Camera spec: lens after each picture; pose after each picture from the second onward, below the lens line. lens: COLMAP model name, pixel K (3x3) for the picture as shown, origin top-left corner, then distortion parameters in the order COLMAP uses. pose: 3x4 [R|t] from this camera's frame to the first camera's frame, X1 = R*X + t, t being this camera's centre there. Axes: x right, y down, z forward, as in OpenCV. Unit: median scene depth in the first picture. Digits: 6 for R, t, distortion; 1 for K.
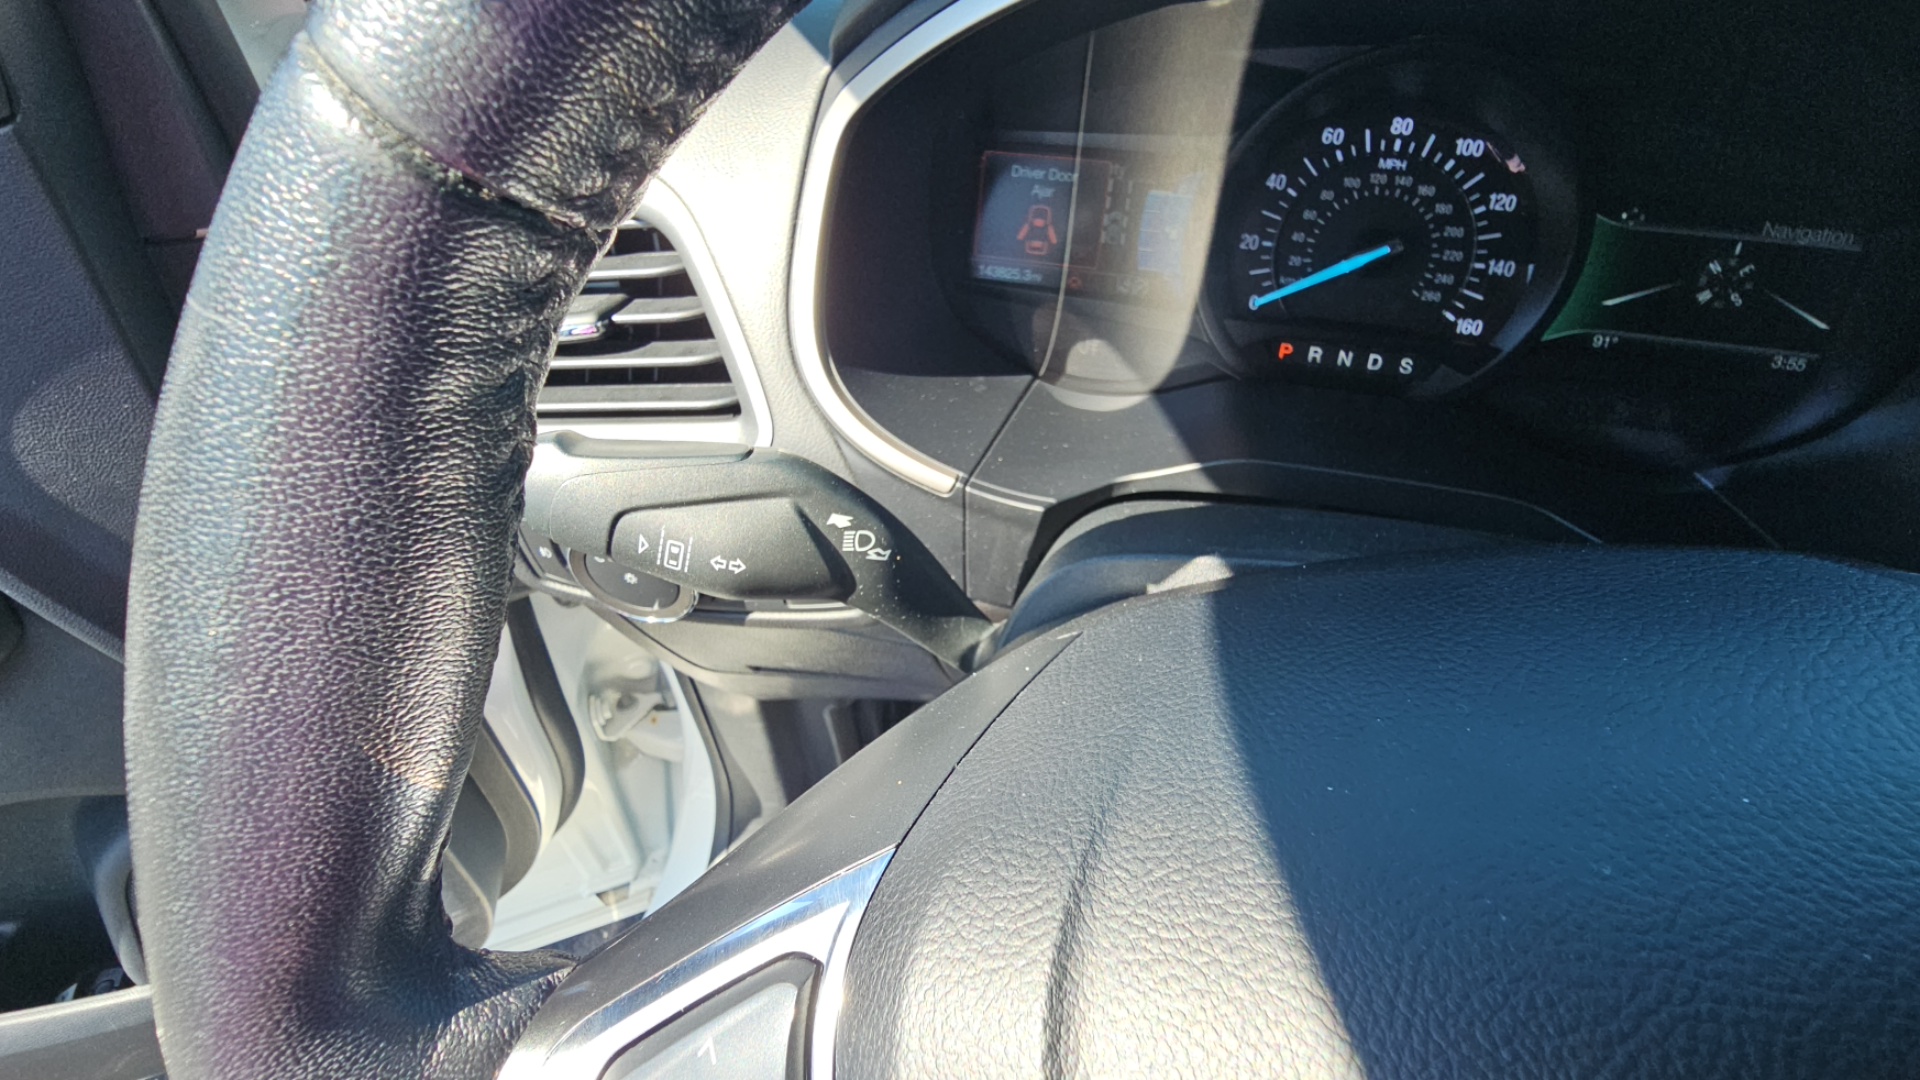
lens RADIAL K [[872.8, 0, 977.7], [0, 872.8, 543.8], [0, 0, 1]] dist [0.009987, -0.007440]
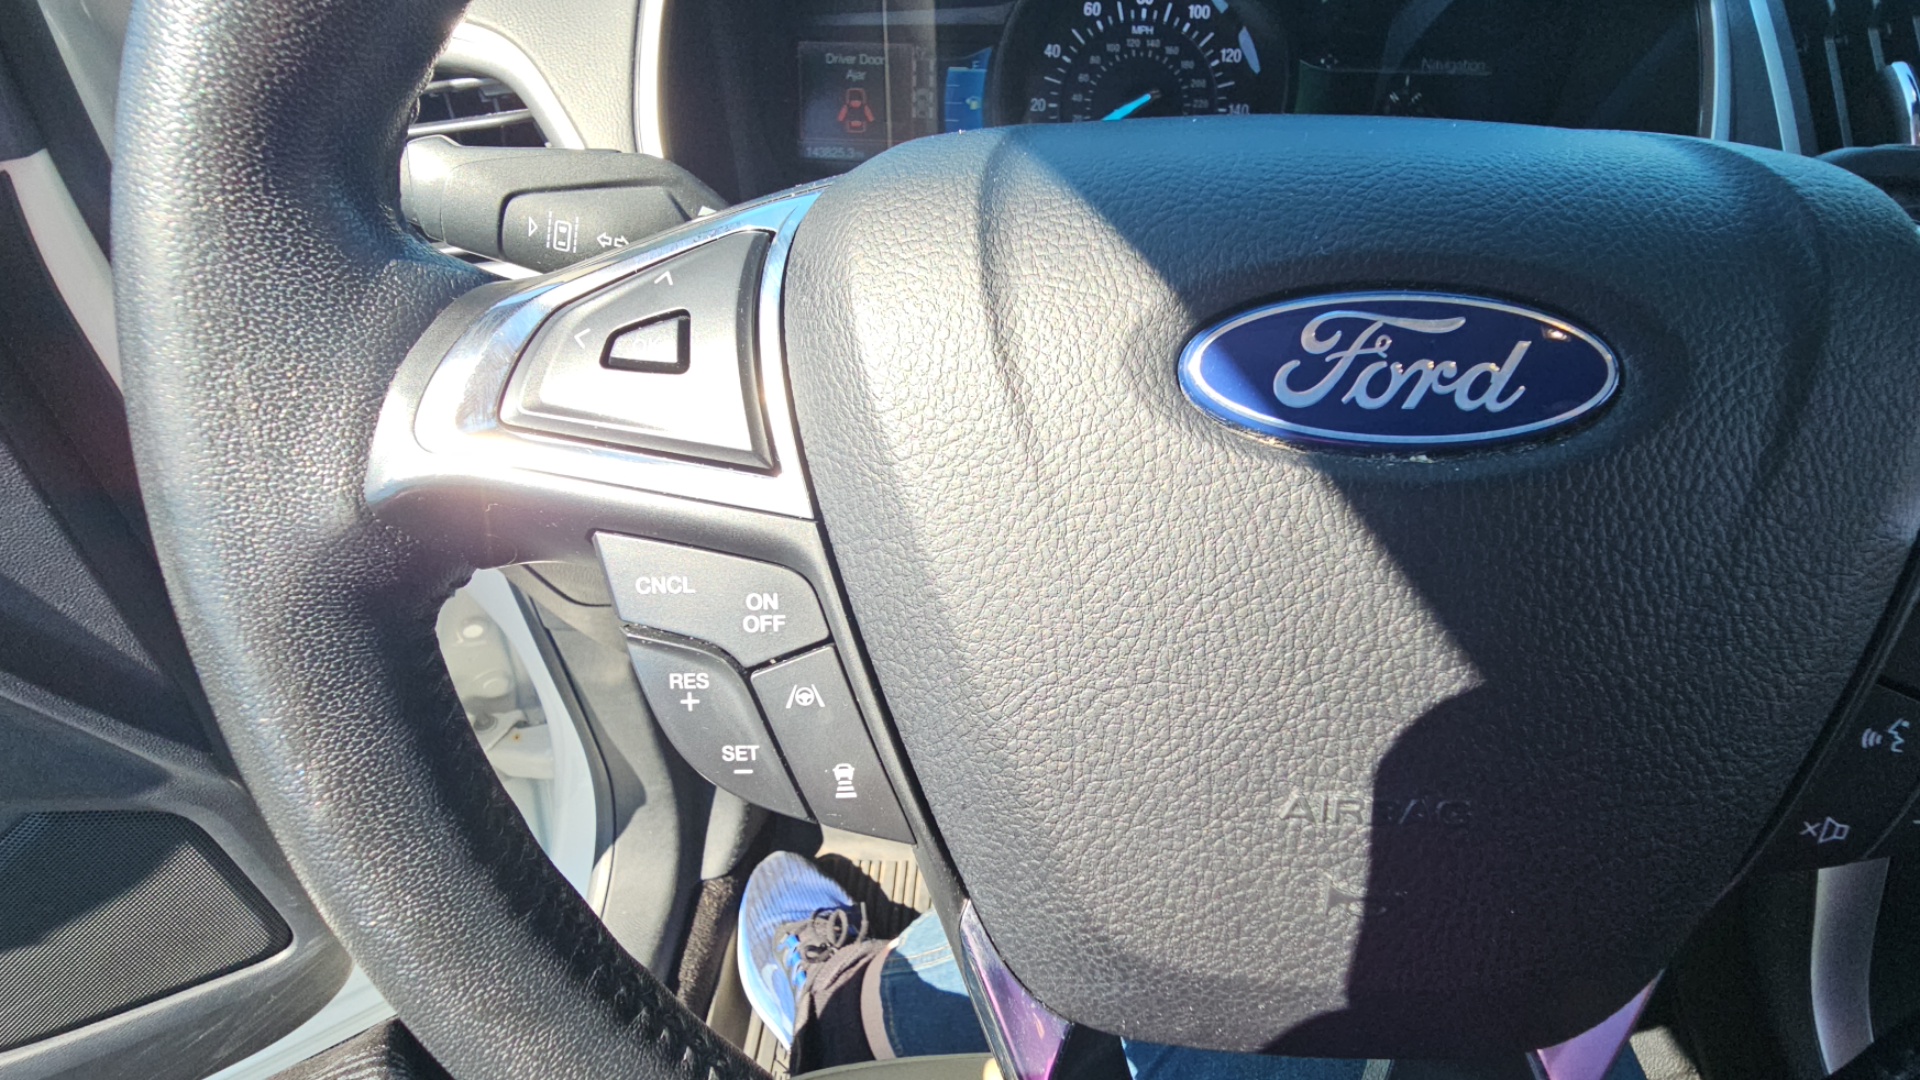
lens RADIAL K [[872.8, 0, 977.7], [0, 872.8, 543.8], [0, 0, 1]] dist [0.009987, -0.007440]
pose [[0.979717, -0.114759, 0.164271, -0.029467], [0.126141, 0.990160, -0.060586, 0.313298], [-0.155702, 0.080078, 0.984553, -0.098422]]
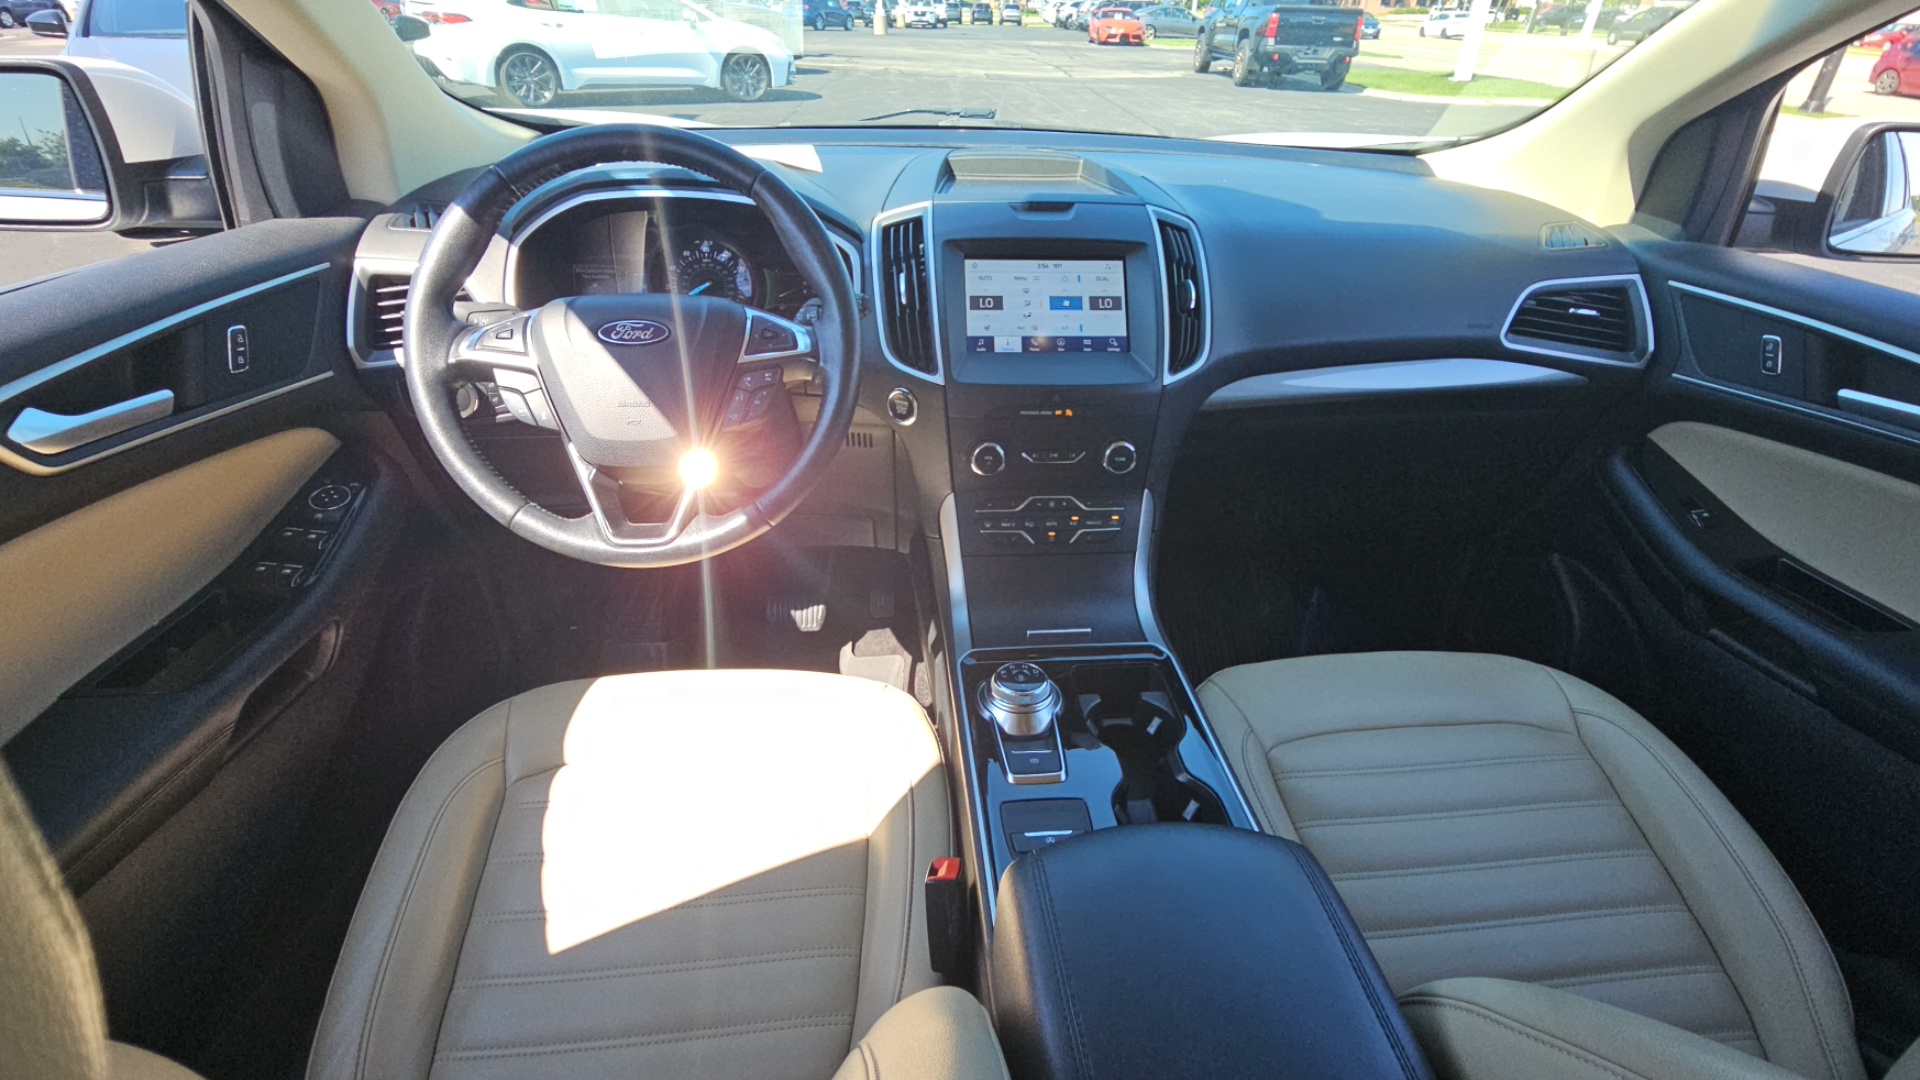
lens RADIAL K [[861.6, 0, 977.6], [0, 861.6, 543.9], [0, 0, 1]] dist [0.001199, -0.004135]
pose [[0.943097, -0.131730, 0.305311, 0.306035], [0.197587, 0.960508, -0.195916, 1.400838], [-0.267446, 0.245093, 0.931881, -1.991392]]
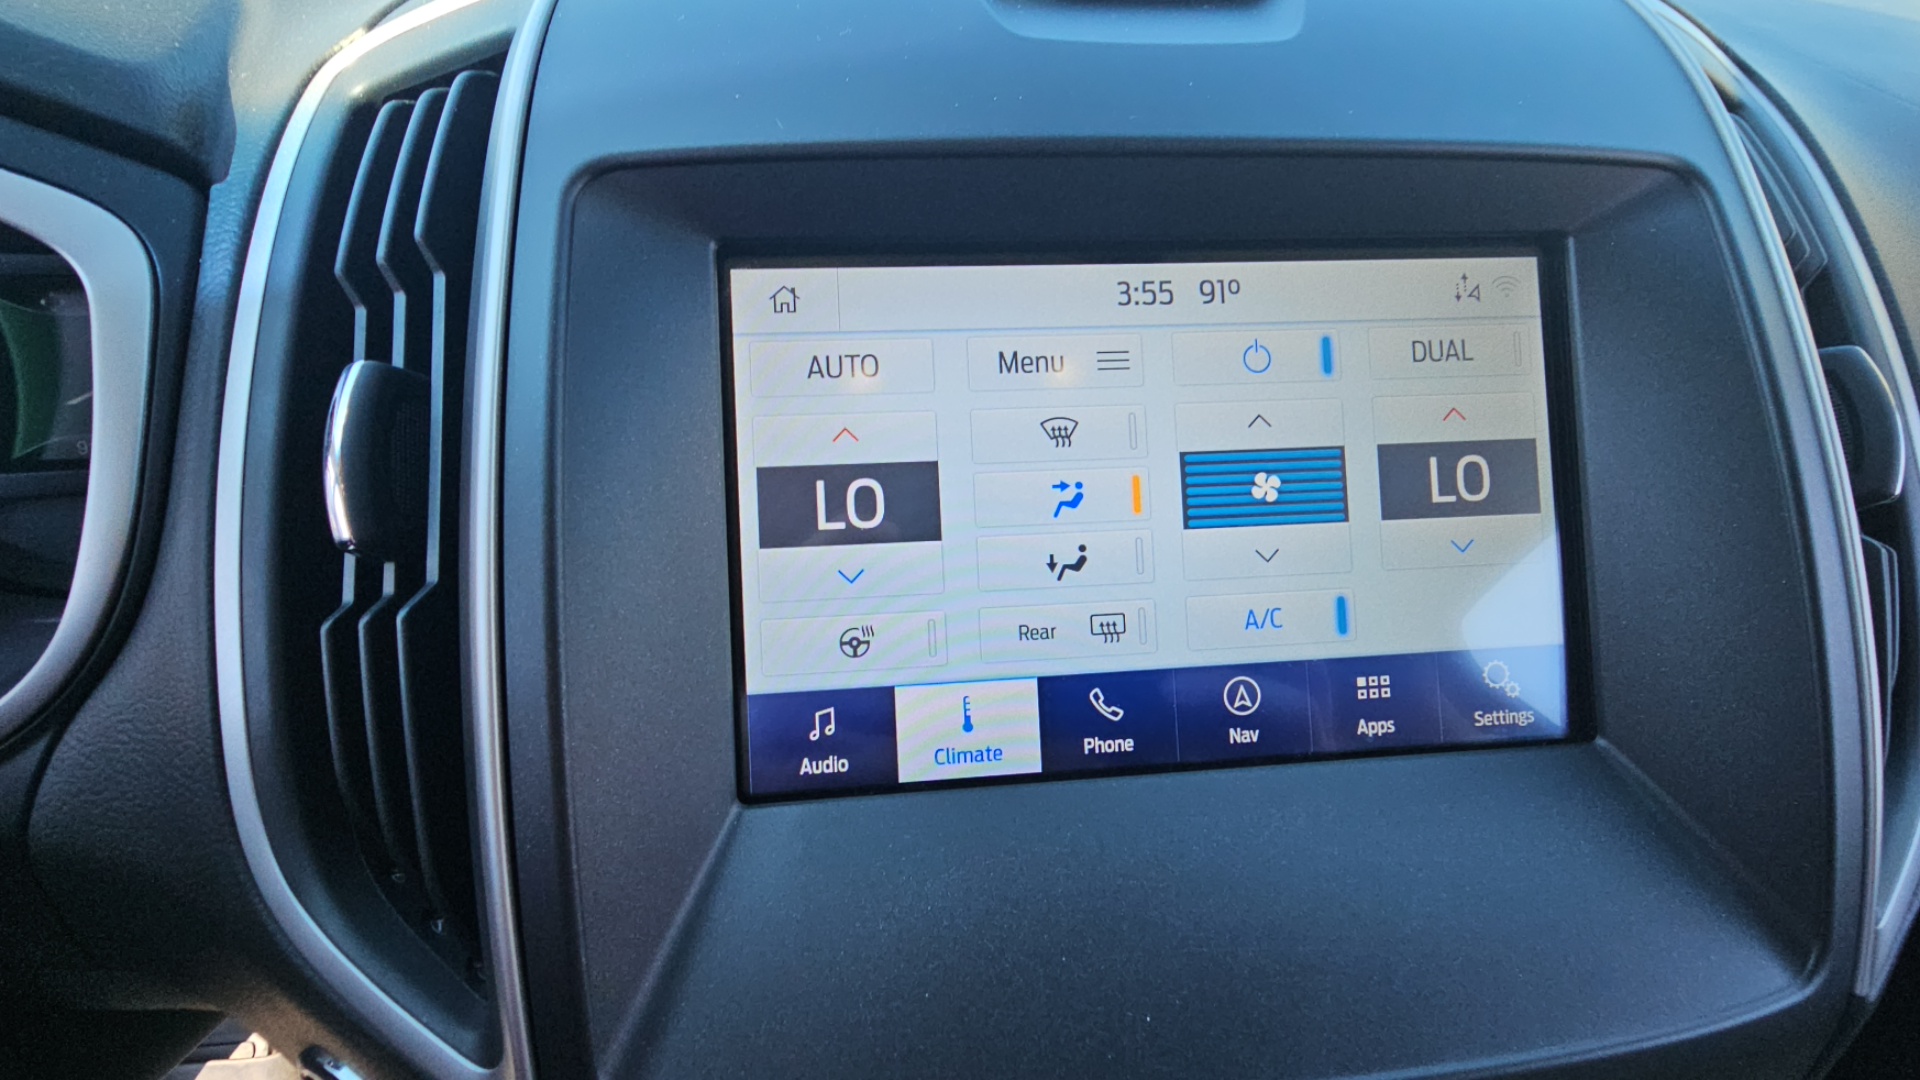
lens RADIAL K [[872.8, 0, 977.7], [0, 872.8, 543.8], [0, 0, 1]] dist [0.009987, -0.007440]
pose [[0.937840, -0.170297, 0.302415, 1.250431], [0.214728, 0.969262, -0.120095, 0.140776], [-0.272668, 0.177567, 0.945580, 0.007651]]
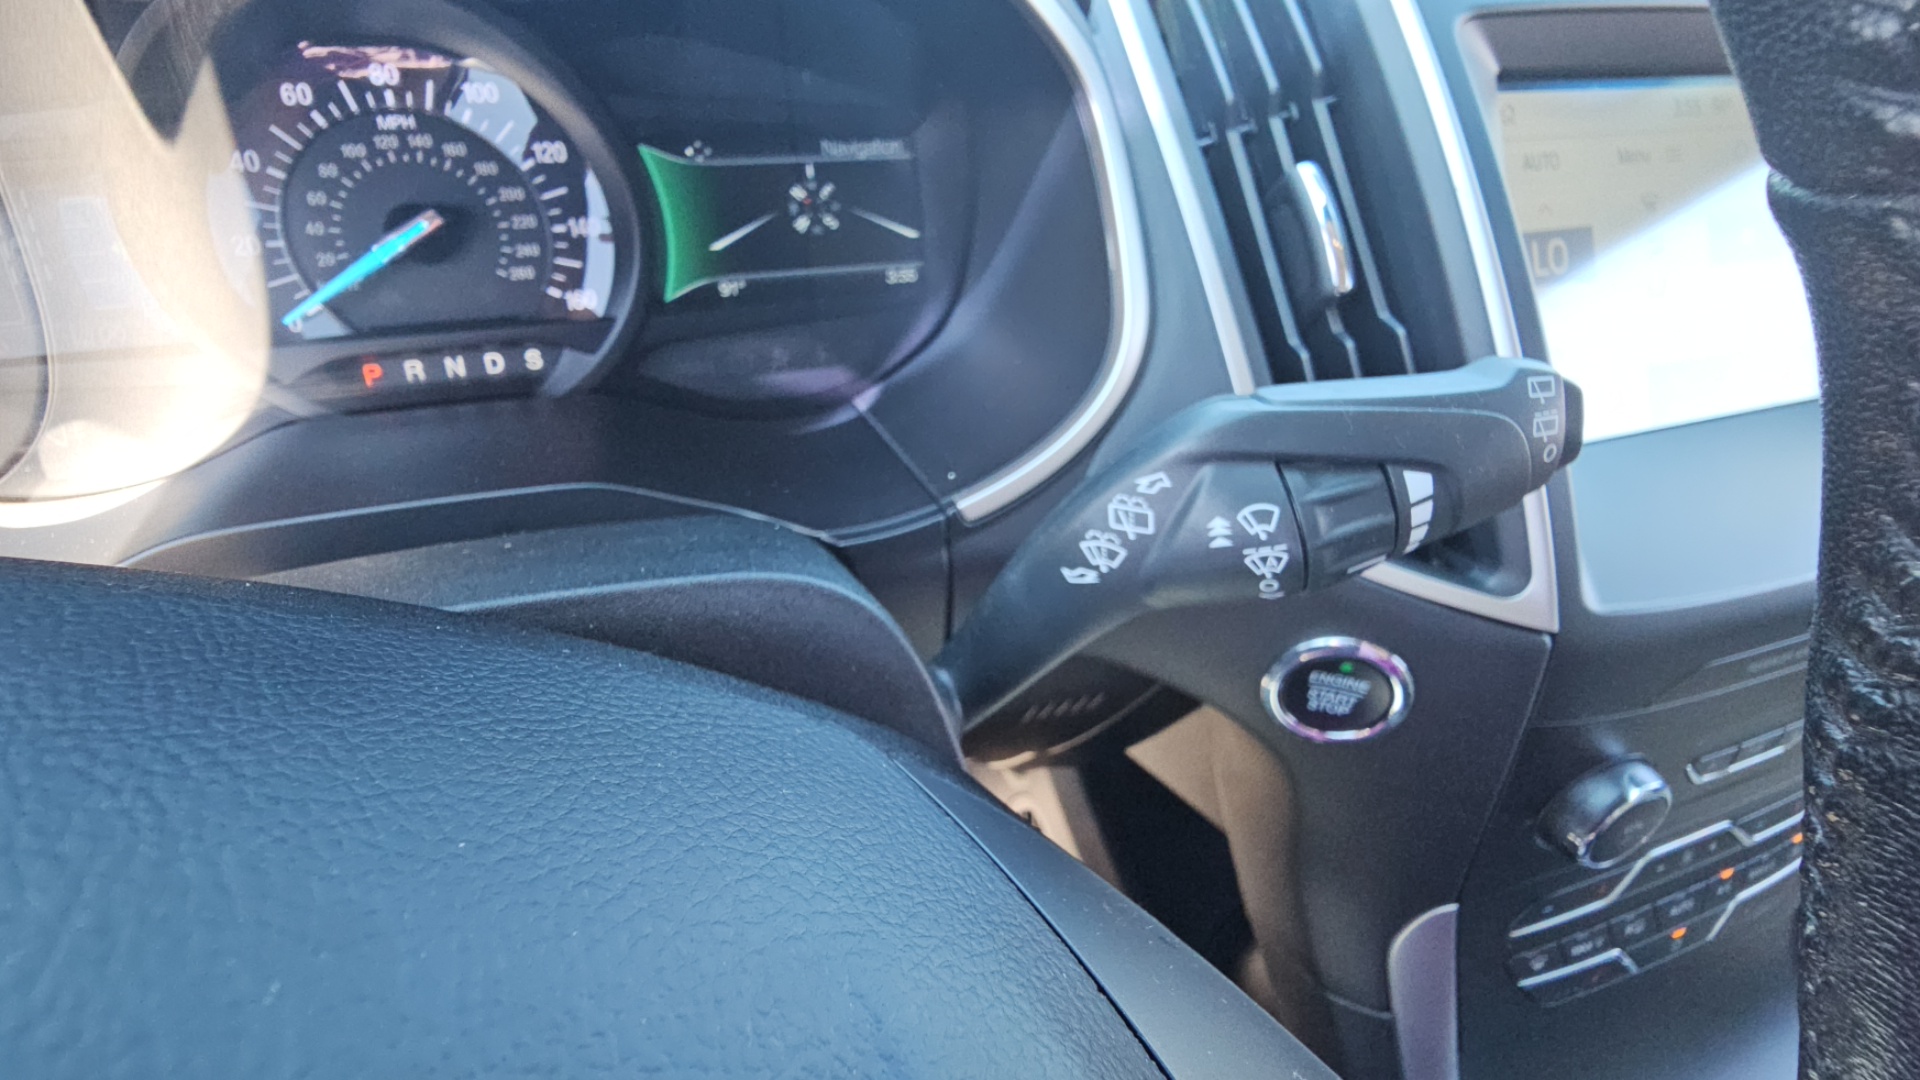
lens RADIAL K [[888.3, 0, 980.0], [0, 888.3, 543.4], [0, 0, 1]] dist [-0.000553, -0.000658]
pose [[0.827809, -0.309940, 0.467622, 0.416254], [0.332635, 0.942378, 0.035761, 0.076045], [-0.451760, 0.125944, 0.883205, 0.092601]]
